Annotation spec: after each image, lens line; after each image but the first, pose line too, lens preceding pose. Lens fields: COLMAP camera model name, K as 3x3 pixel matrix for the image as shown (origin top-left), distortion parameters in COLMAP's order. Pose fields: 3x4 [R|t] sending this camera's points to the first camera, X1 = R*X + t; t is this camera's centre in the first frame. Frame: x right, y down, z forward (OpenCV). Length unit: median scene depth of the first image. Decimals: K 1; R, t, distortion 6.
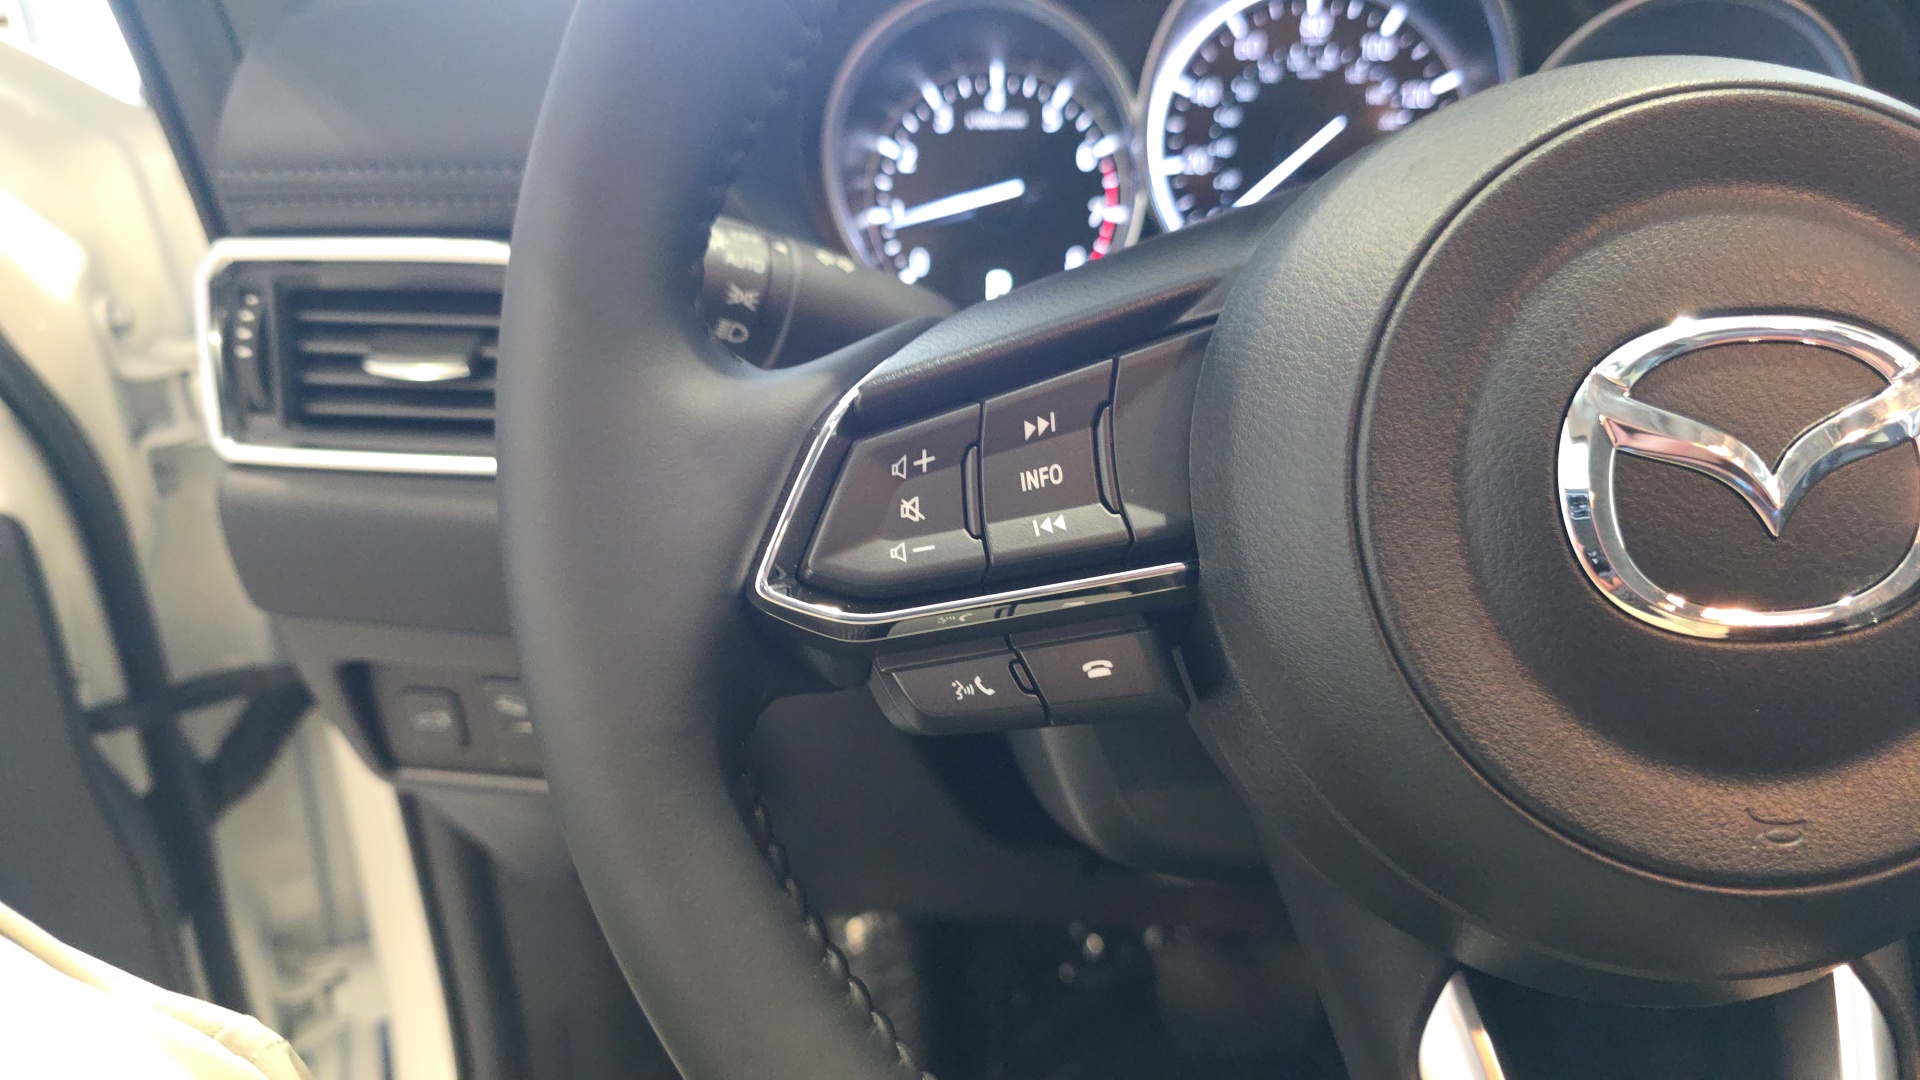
lens RADIAL K [[1288.3, 0, 951.7], [0, 1288.3, 540.1], [0, 0, 1]] dist [0.060096, -0.049397]
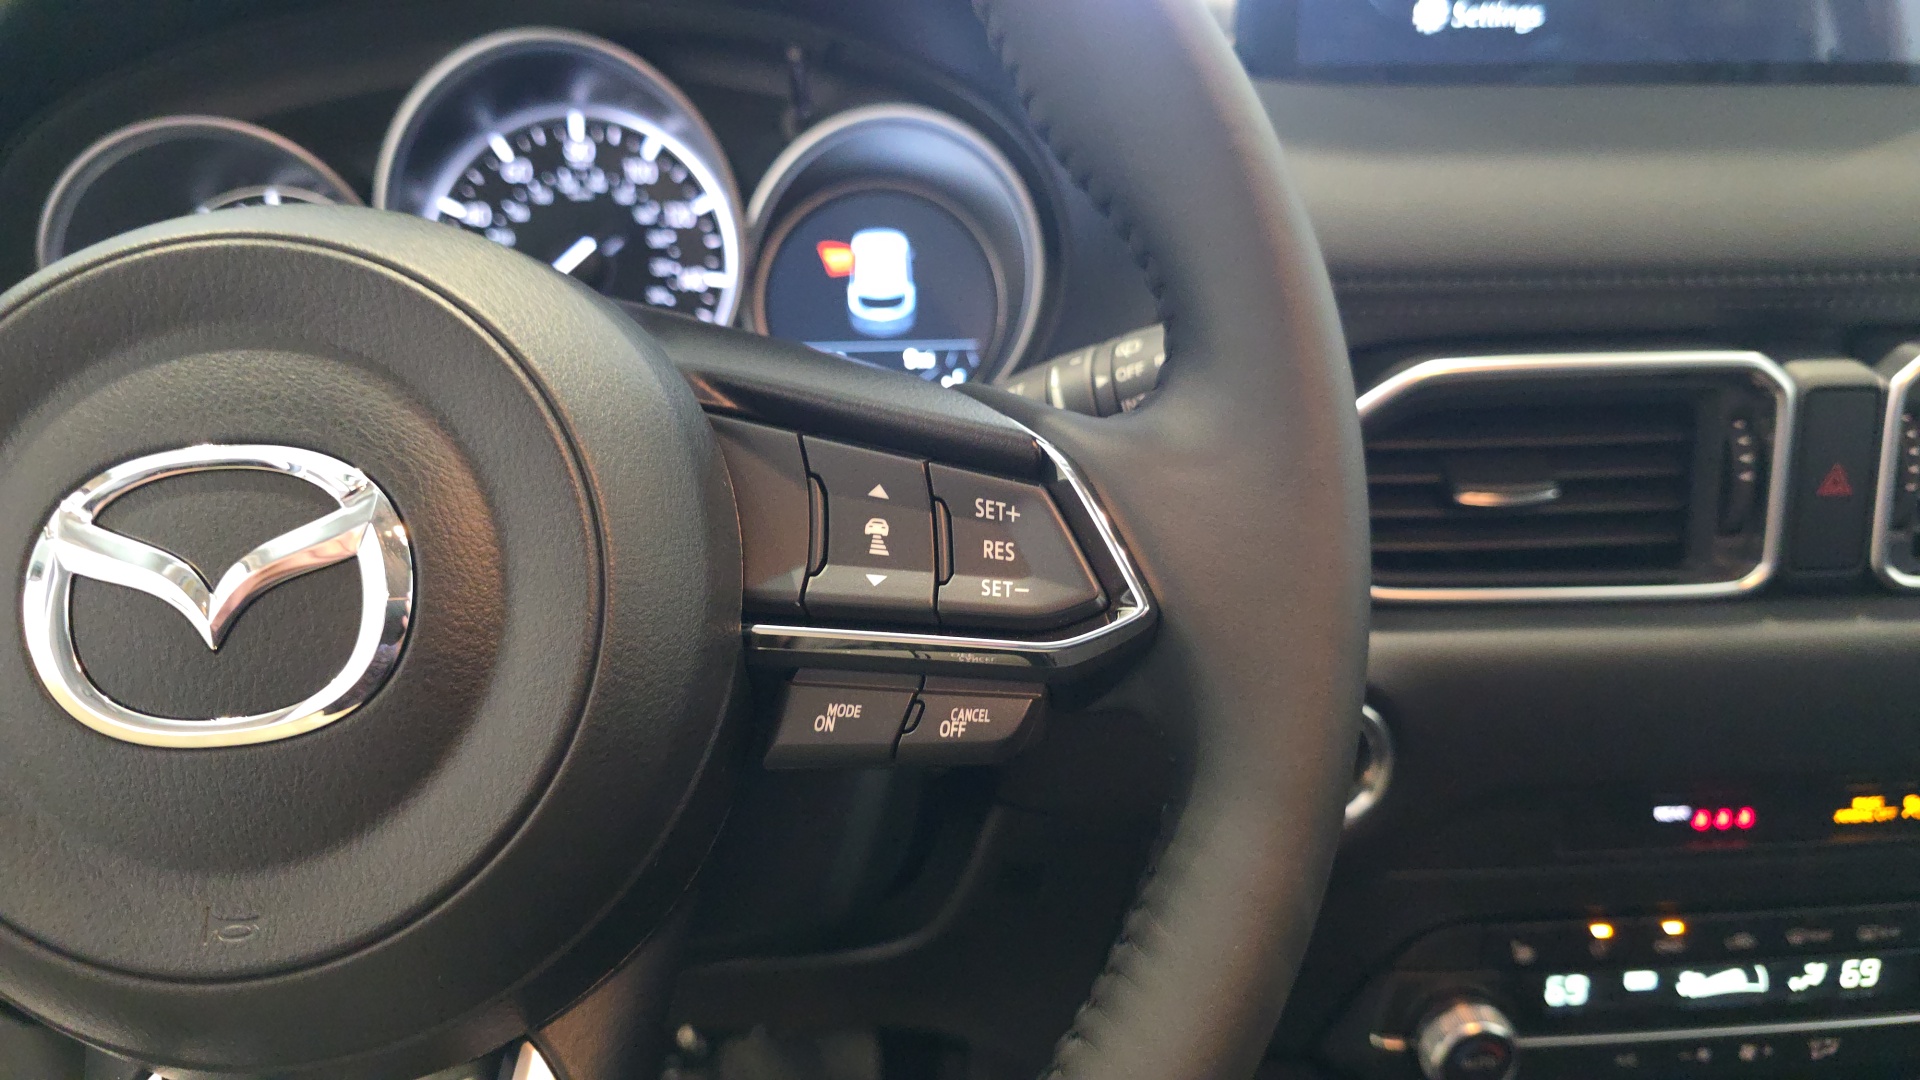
lens RADIAL K [[1288.3, 0, 925.8], [0, 1288.3, 564.3], [0, 0, 1]] dist [0.060096, -0.049397]
pose [[0.998061, -0.032021, 0.053378, 0.489524], [0.034654, 0.998190, -0.049152, -0.000375], [-0.051707, 0.050907, 0.997364, -0.044214]]
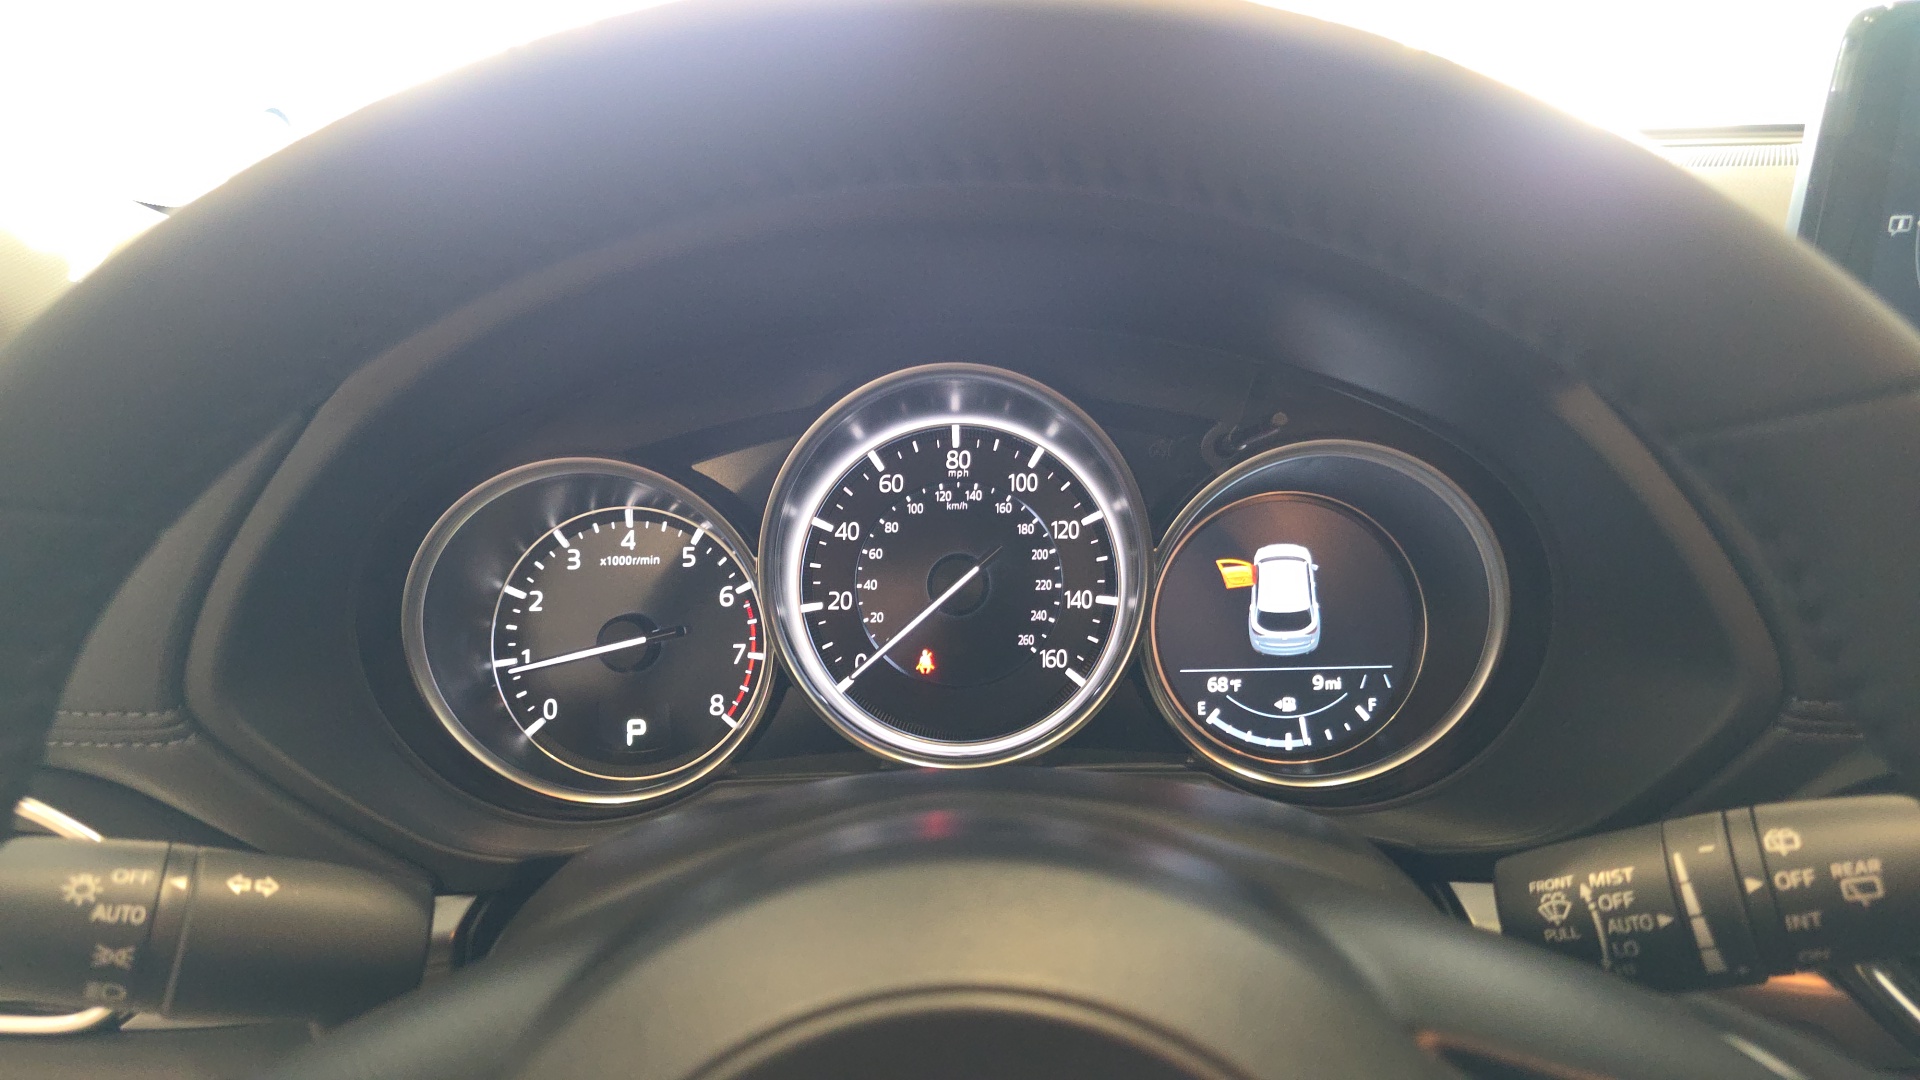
lens RADIAL K [[1288.3, 0, 961.8], [0, 1288.3, 539.9], [0, 0, 1]] dist [0.060096, -0.049397]
pose [[0.999550, -0.024356, 0.017522, 0.262615], [0.026058, 0.994176, -0.104572, -0.235492], [-0.014873, 0.104981, 0.994363, 0.054924]]
